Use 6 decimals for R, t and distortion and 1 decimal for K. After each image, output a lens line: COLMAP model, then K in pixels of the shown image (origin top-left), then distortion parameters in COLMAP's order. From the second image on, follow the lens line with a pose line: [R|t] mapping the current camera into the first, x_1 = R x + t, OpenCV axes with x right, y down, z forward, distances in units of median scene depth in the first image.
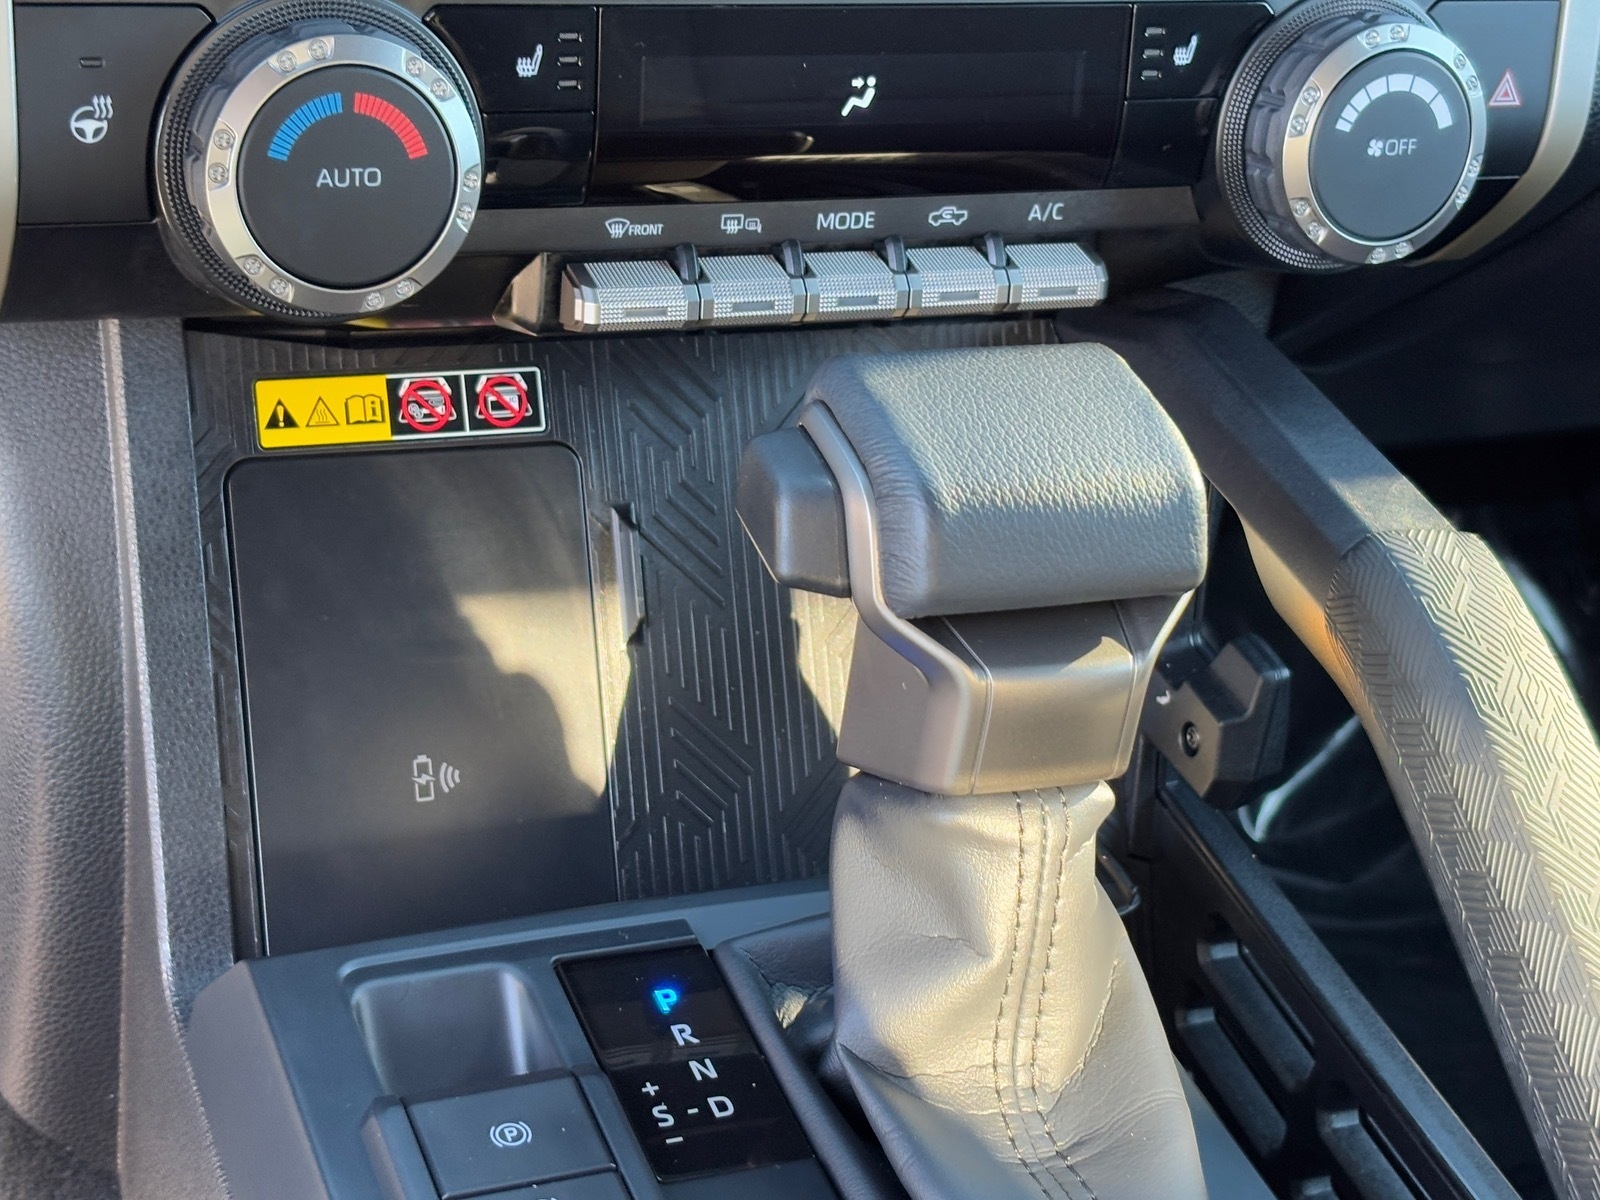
lens RADIAL K [[2768.4, 0, 768.7], [0, 2768.4, 621.9], [0, 0, 1]] dist [0.120260, 0.000000]
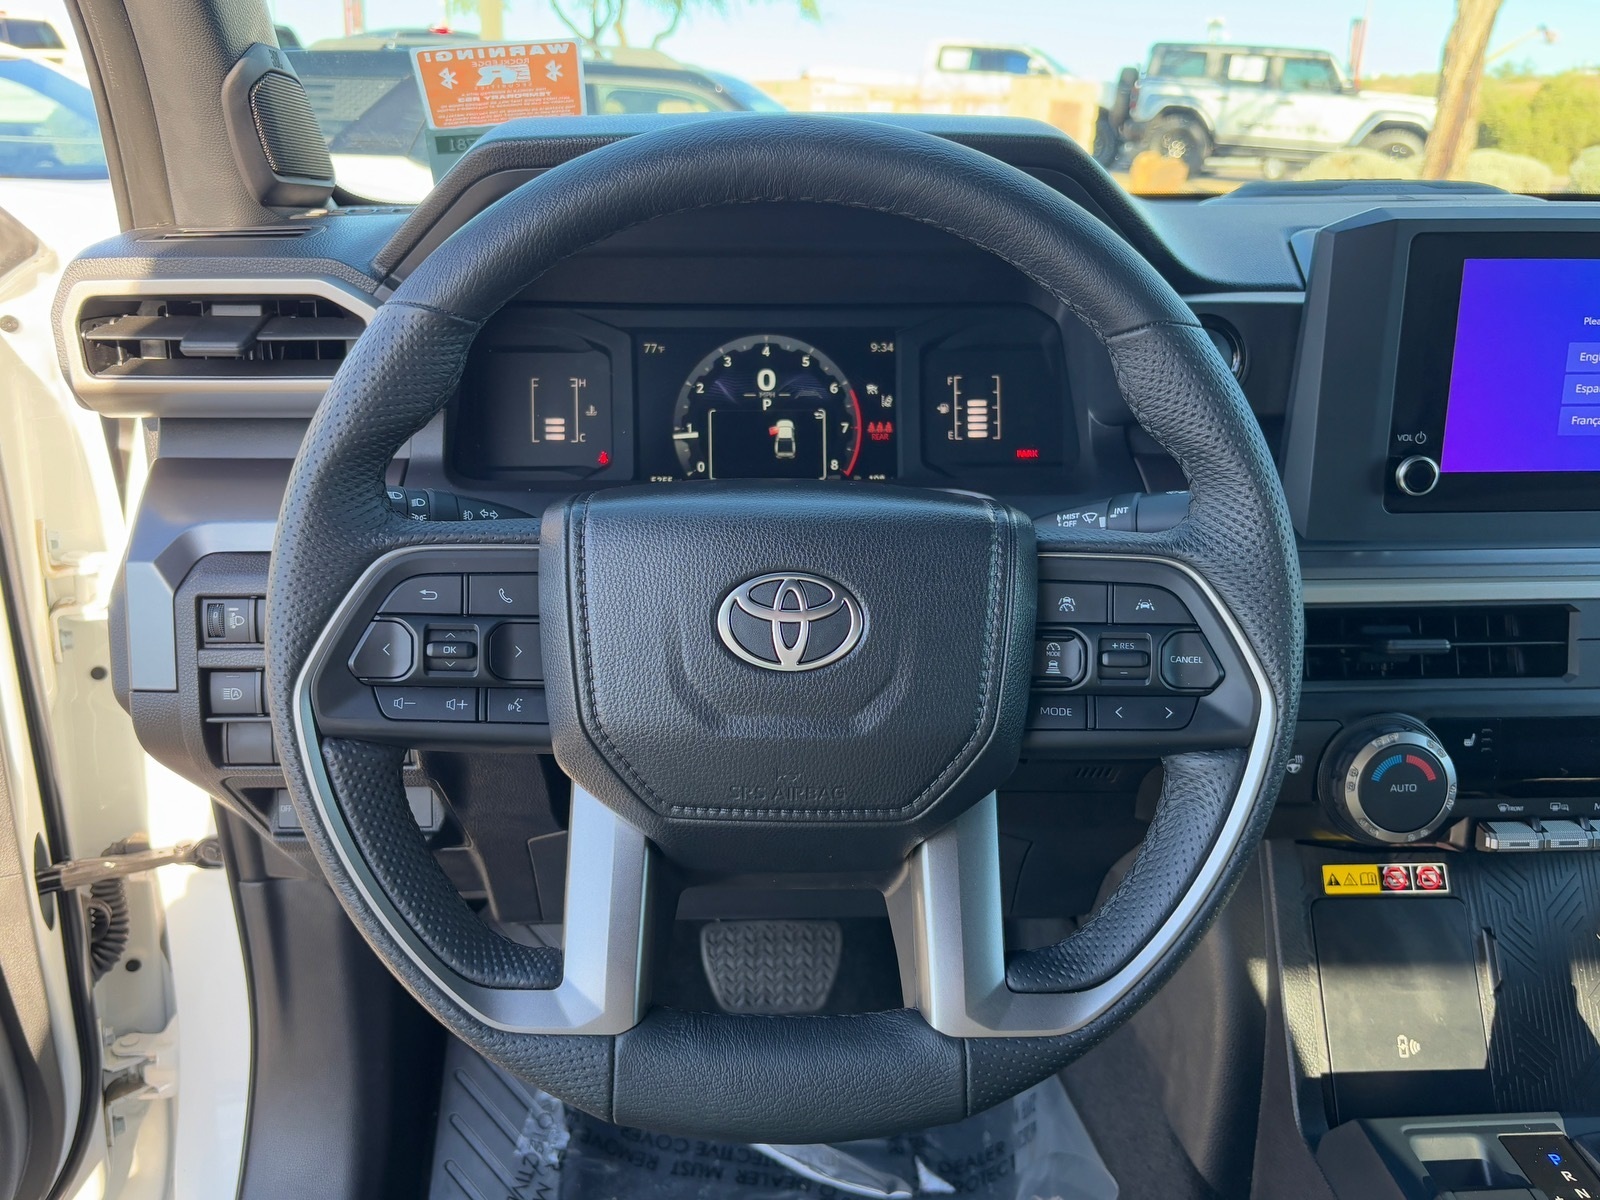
lens RADIAL K [[1326.6, 0, 793.2], [0, 1326.6, 598.7], [0, 0, 1]] dist [0.032590, -0.033392]
pose [[0.933505, -0.026889, -0.357555, -0.199550], [-0.067565, 0.966131, -0.249052, 0.009080], [0.352142, 0.256649, 0.900071, -0.267143]]
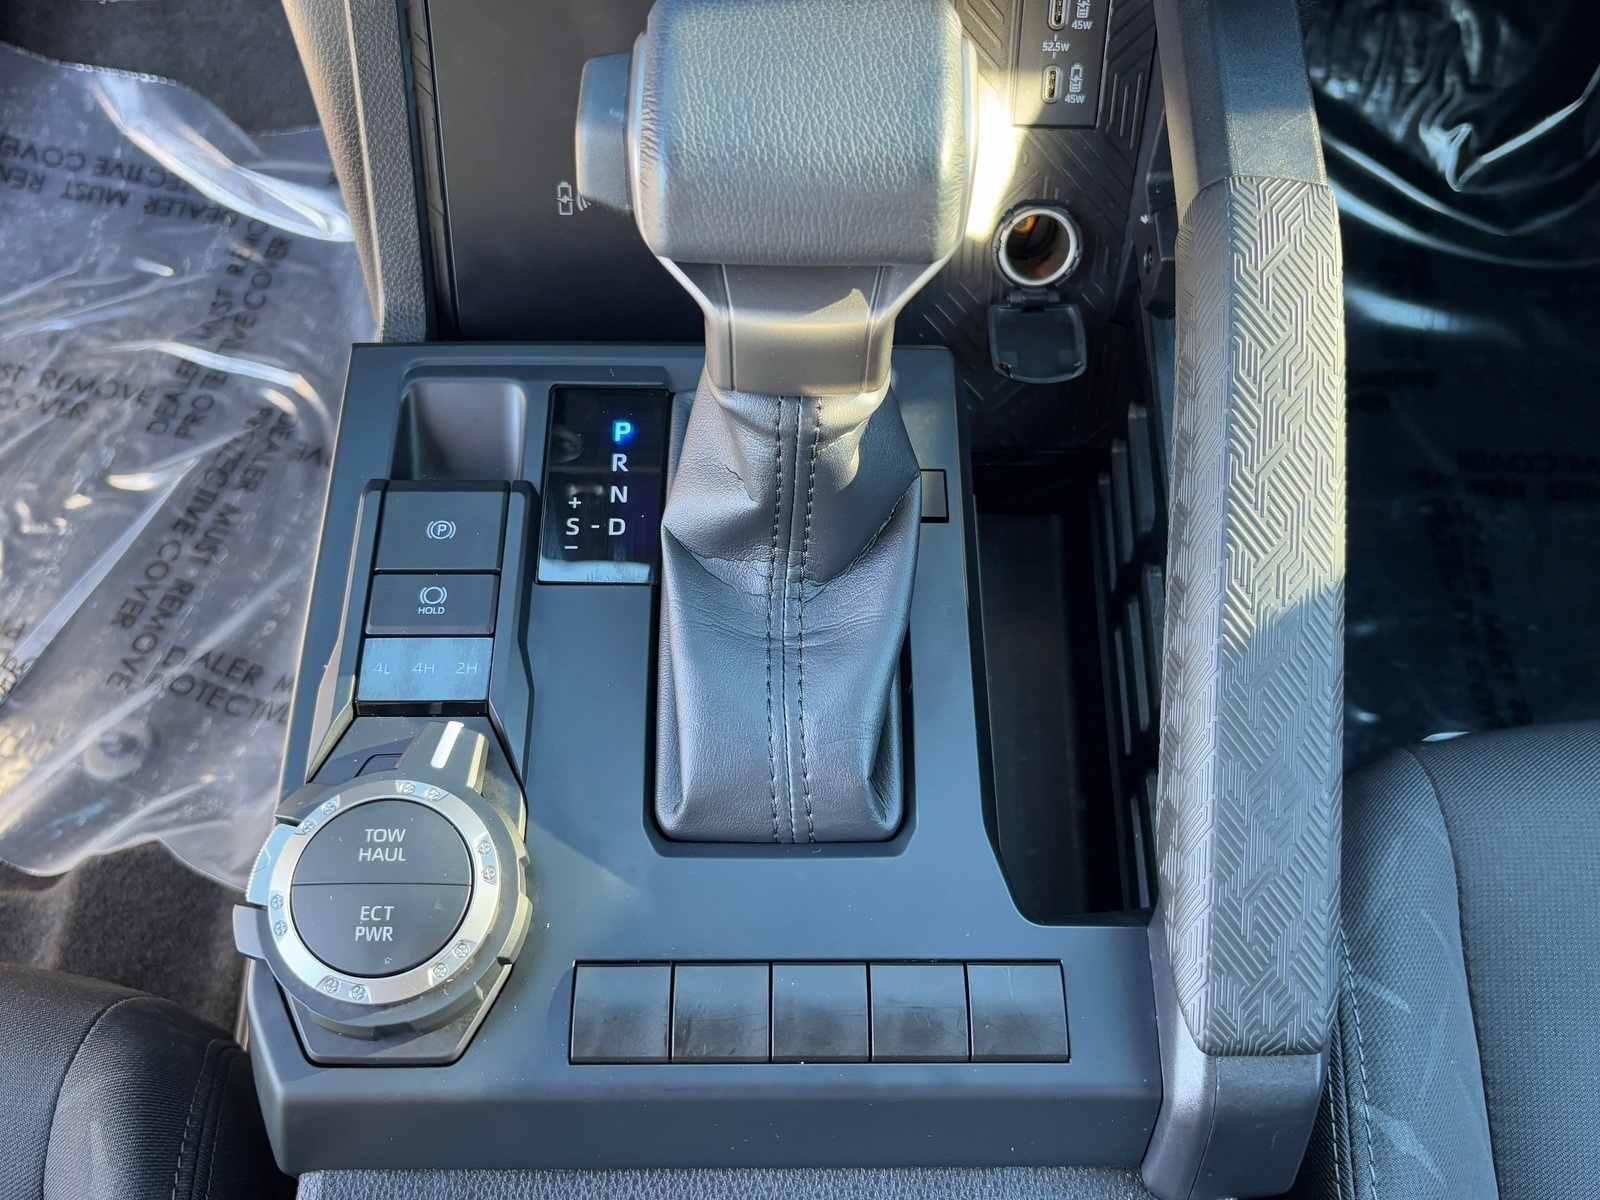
lens RADIAL K [[1413.7, 0, 806.4], [0, 1413.7, 595.9], [0, 0, 1]] dist [0.014158, -0.005953]
pose [[0.923062, 0.266326, -0.277538, 0.255359], [-0.096978, 0.859355, 0.502100, -0.151852], [0.372226, -0.436554, 0.819066, 0.385664]]
